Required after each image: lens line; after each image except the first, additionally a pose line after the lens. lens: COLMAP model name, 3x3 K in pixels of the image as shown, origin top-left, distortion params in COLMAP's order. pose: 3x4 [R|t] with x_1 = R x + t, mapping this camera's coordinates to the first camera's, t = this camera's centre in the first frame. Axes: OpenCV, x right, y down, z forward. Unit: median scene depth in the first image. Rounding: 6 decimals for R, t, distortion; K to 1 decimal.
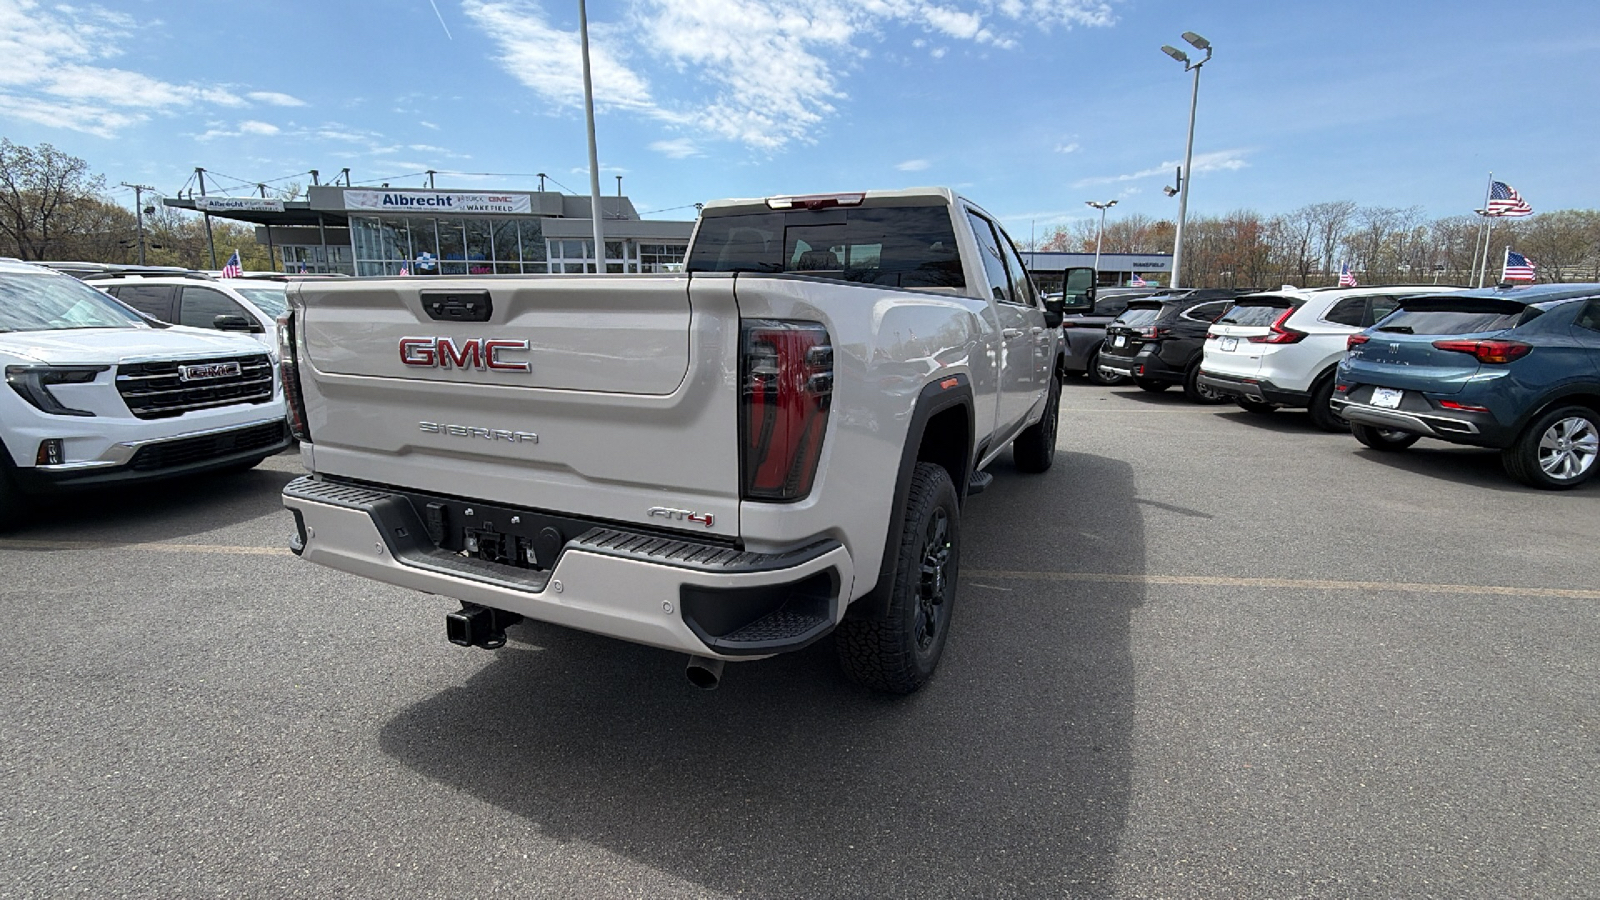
lens RADIAL K [[738.8, 0, 790.0], [0, 738.8, 451.1], [0, 0, 1]] dist [-0.001558, 0.002142]
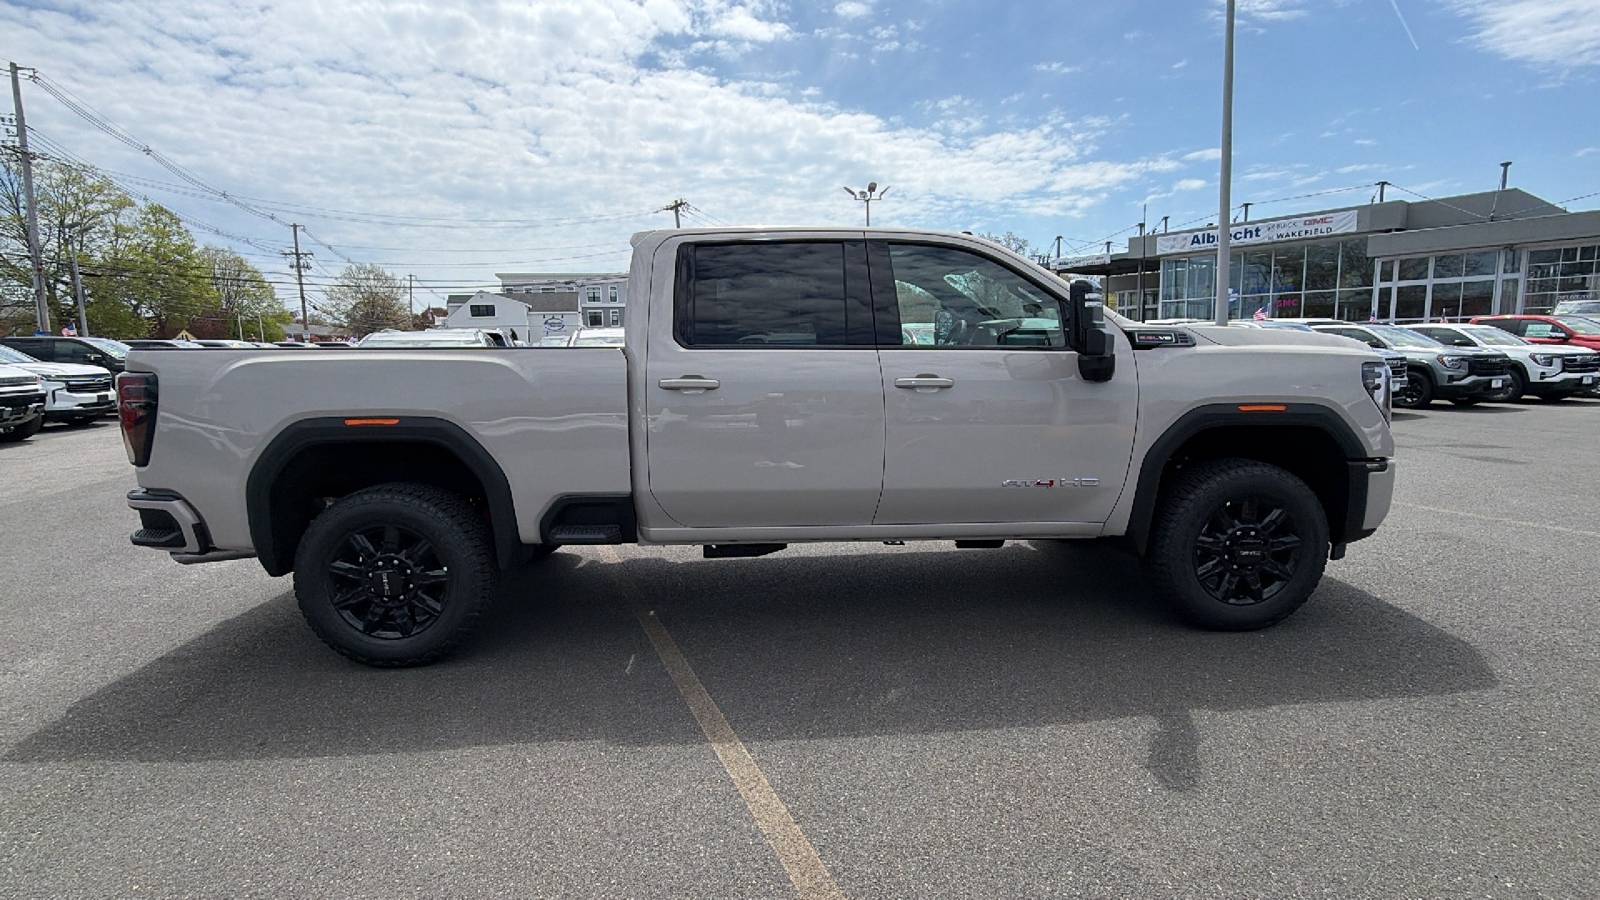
lens RADIAL K [[738.8, 0, 787.9], [0, 738.8, 450.9], [0, 0, 1]] dist [-0.001558, 0.002142]
pose [[0.481055, 0.103786, -0.870526, 0.785901], [-0.147883, 0.988345, 0.036112, -0.089244], [0.864128, 0.111364, 0.490796, 0.491837]]
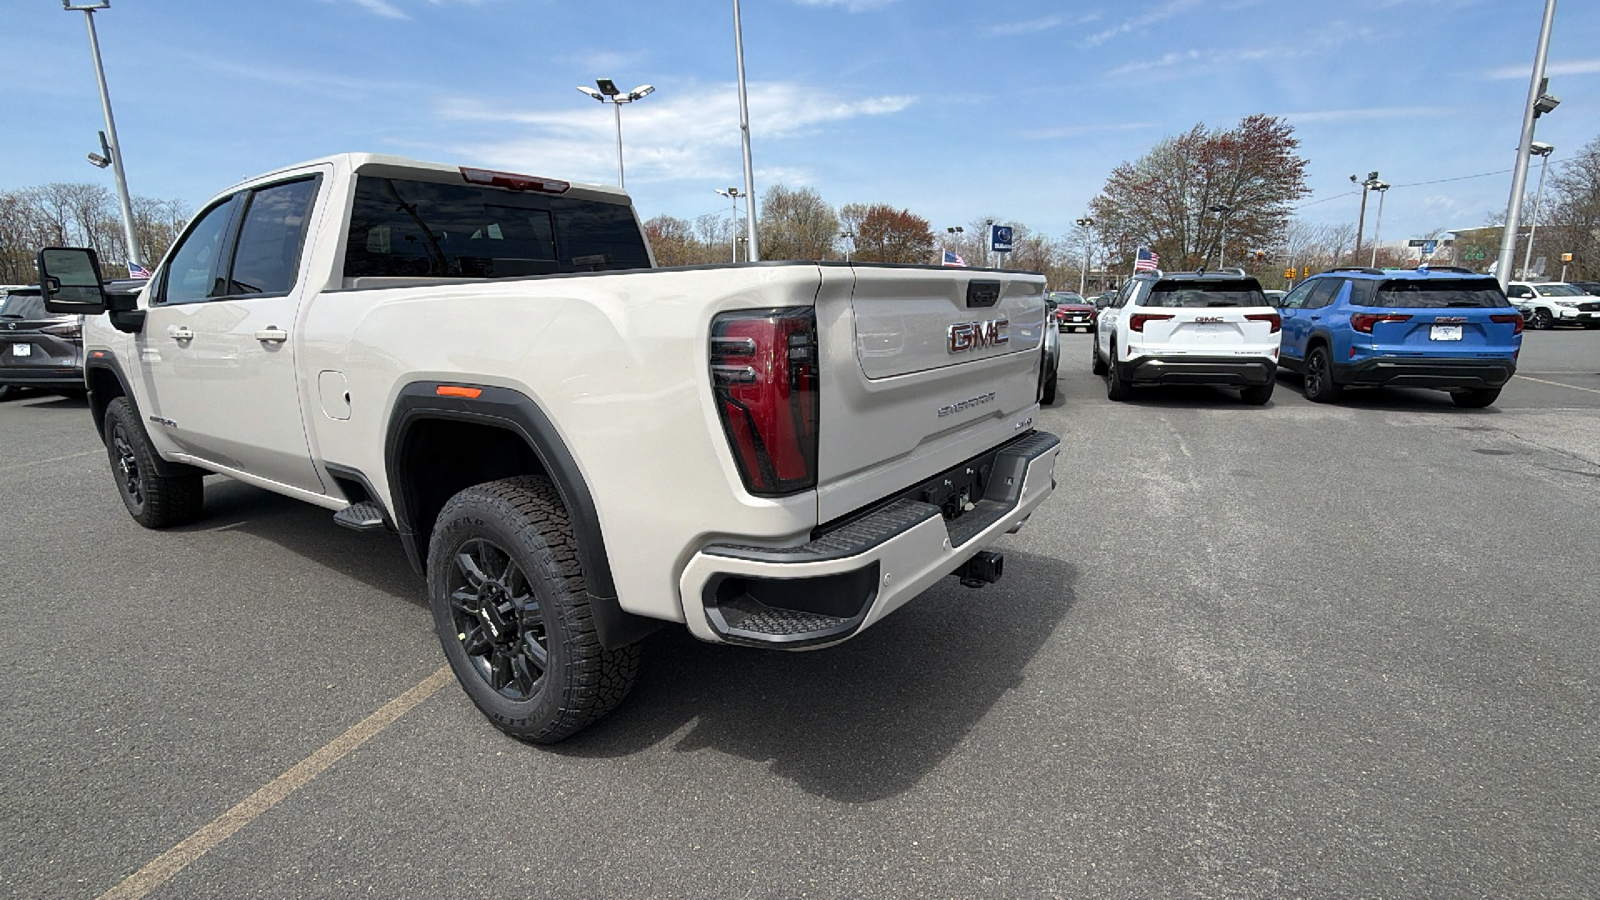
lens RADIAL K [[738.8, 0, 801.9], [0, 738.8, 450.9], [0, 0, 1]] dist [-0.001558, 0.002142]
pose [[0.181315, -0.212885, 0.960107, -0.557475], [0.205066, 0.963012, 0.174803, -0.073257], [-0.961807, 0.165191, 0.218264, 0.352558]]
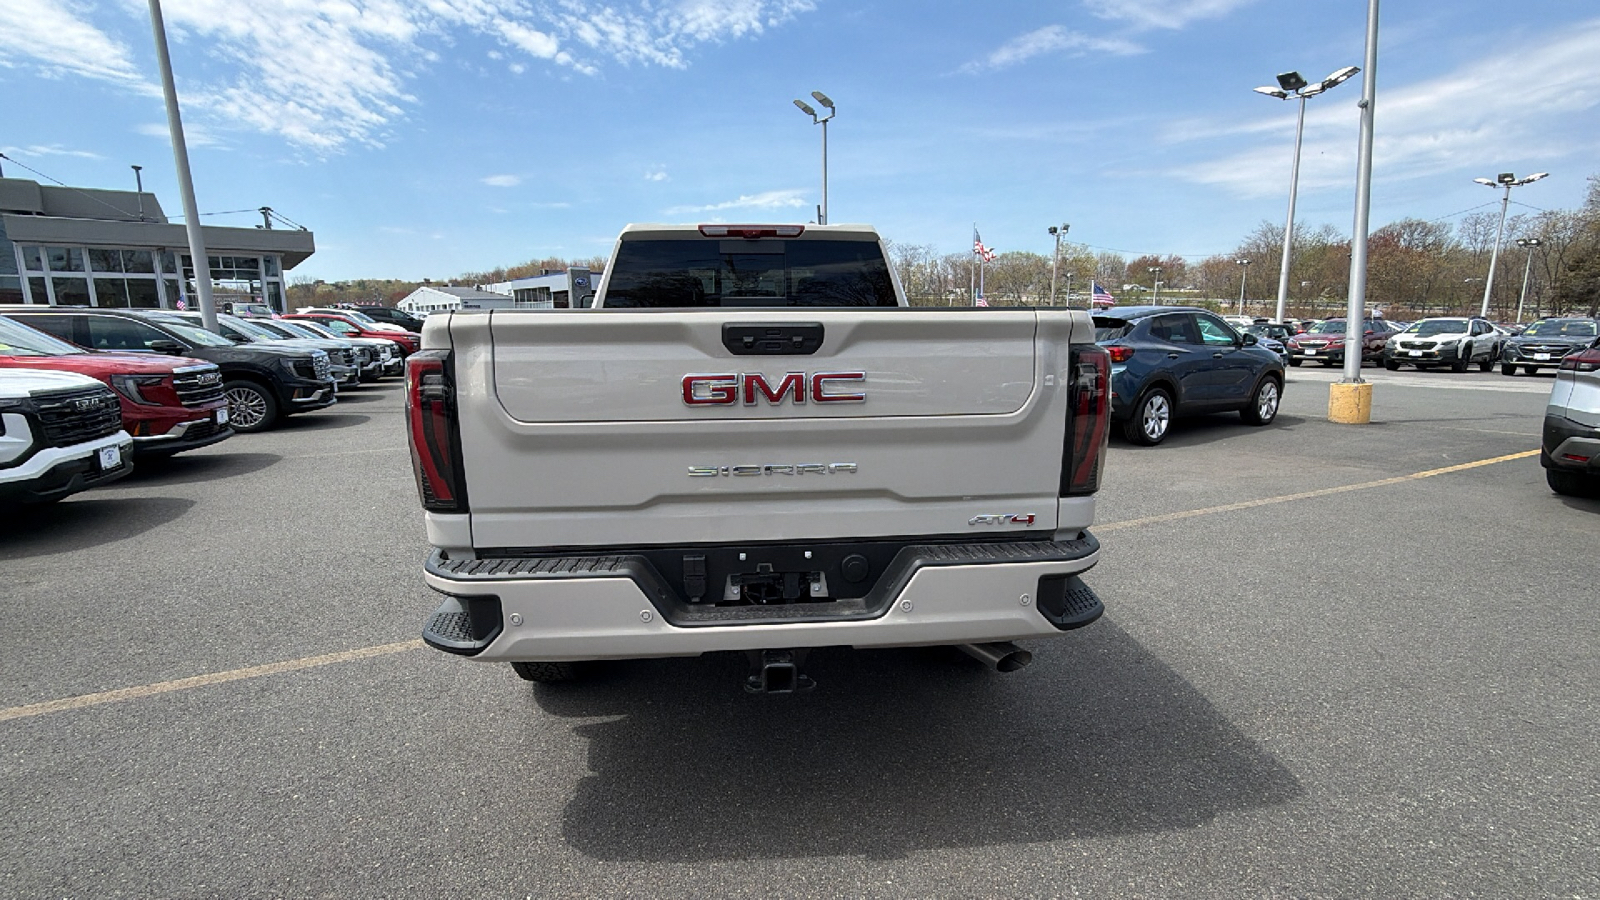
lens RADIAL K [[738.8, 0, 796.1], [0, 738.8, 449.0], [0, 0, 1]] dist [-0.001558, 0.002142]
pose [[0.869549, -0.095124, 0.484599, -0.299518], [0.109211, 0.994018, -0.000844, -0.016706], [-0.481620, 0.053657, 0.874736, 0.050335]]
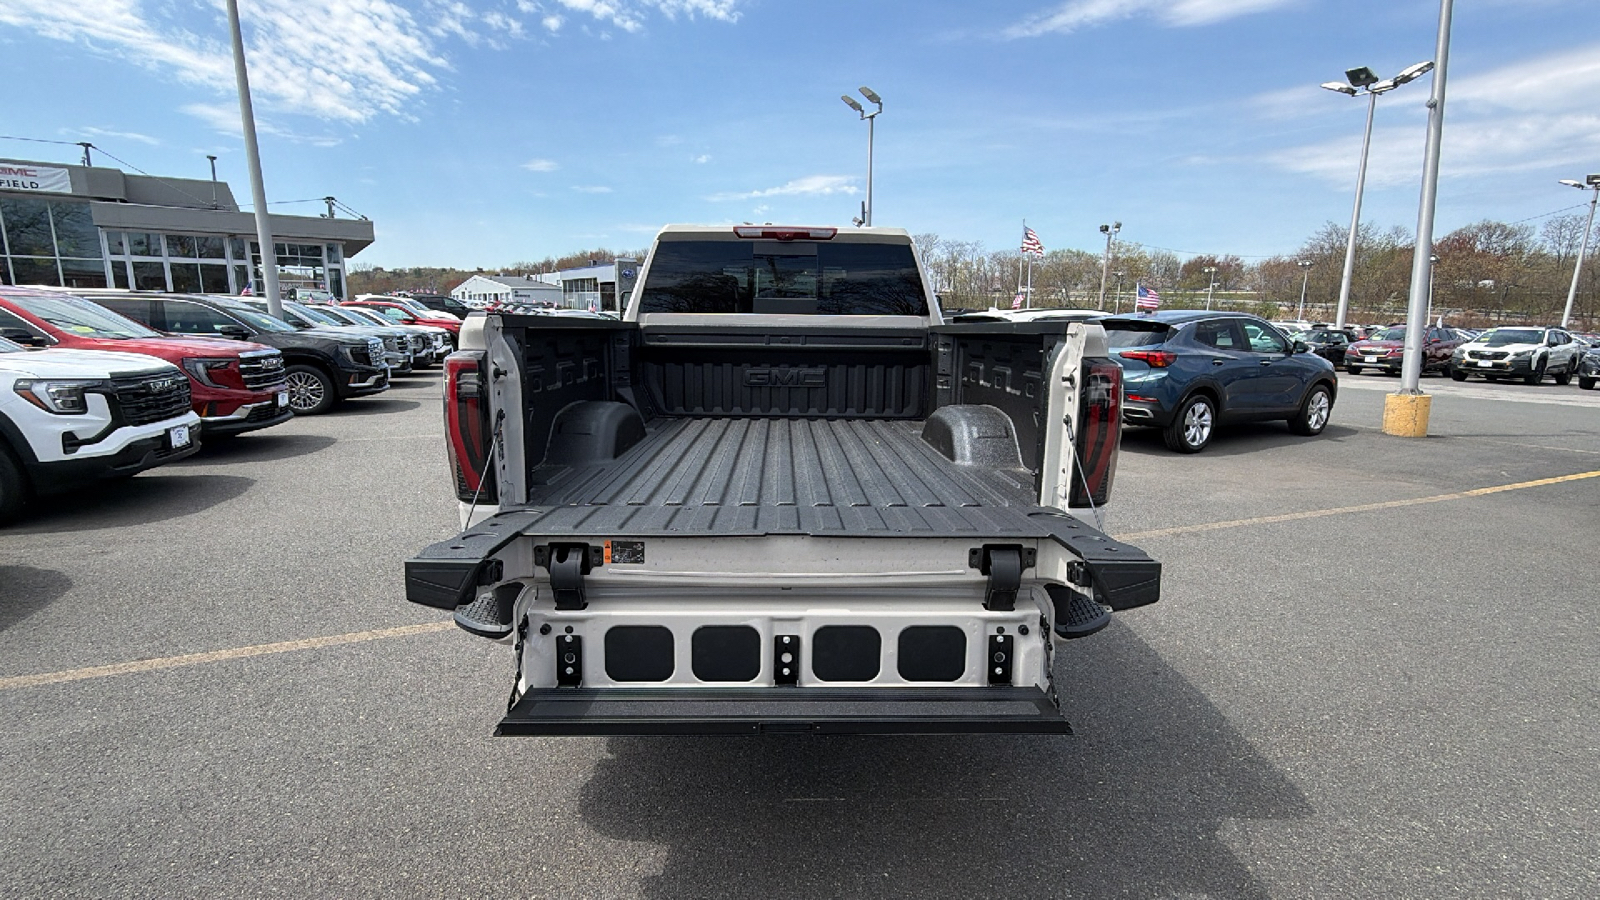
lens RADIAL K [[738.8, 0, 796.7], [0, 738.8, 449.4], [0, 0, 1]] dist [-0.001558, 0.002142]
pose [[0.896797, -0.073388, 0.436313, -0.293048], [0.080560, 0.996748, 0.002071, -0.020002], [-0.435046, 0.033292, 0.899792, 0.033108]]
